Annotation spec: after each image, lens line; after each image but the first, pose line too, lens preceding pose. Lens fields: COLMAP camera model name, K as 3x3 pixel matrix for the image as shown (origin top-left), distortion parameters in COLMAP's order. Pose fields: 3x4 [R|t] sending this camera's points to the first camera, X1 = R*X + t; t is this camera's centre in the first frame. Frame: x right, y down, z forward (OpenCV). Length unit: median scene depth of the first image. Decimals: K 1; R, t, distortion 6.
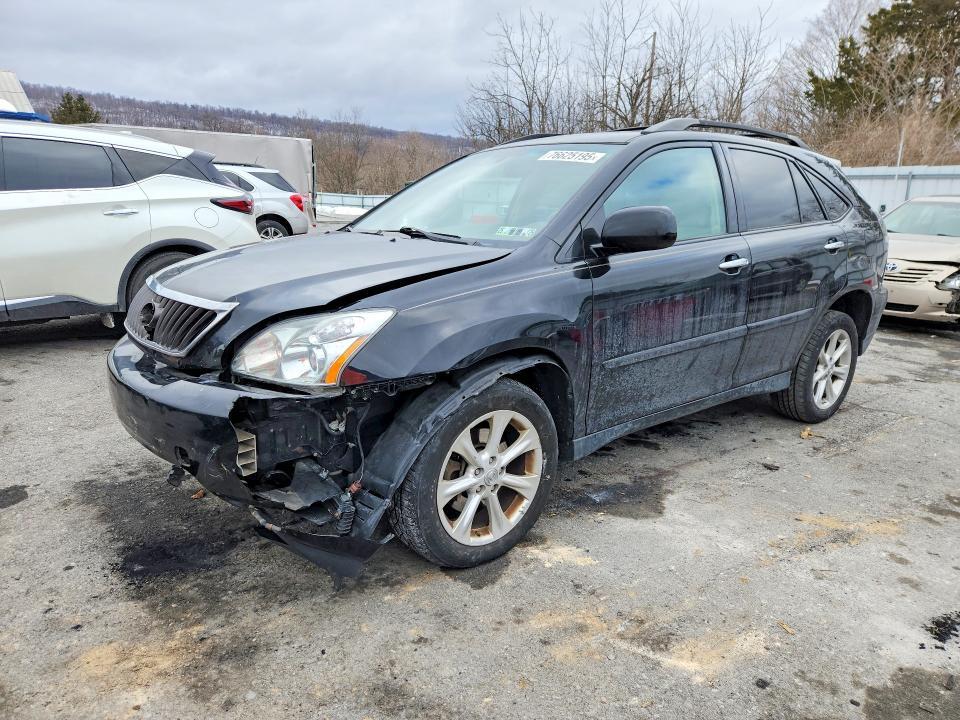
lens RADIAL K [[699.6, 0, 482.0], [0, 699.6, 357.4], [0, 0, 1]] dist [0.029384, -0.006013]
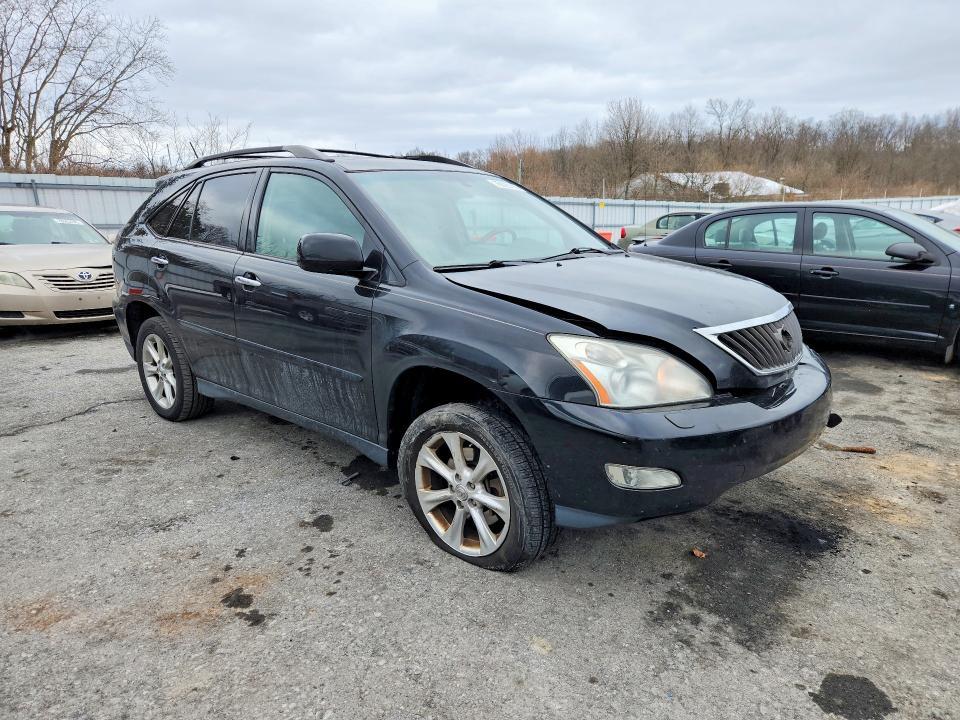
lens RADIAL K [[699.6, 0, 477.0], [0, 699.6, 365.0], [0, 0, 1]] dist [0.029384, -0.006013]
pose [[-0.223687, -0.224735, 0.948398, -1.407870], [0.211575, 0.938655, 0.272328, -0.416928], [-0.951420, 0.261573, -0.162417, 1.665015]]
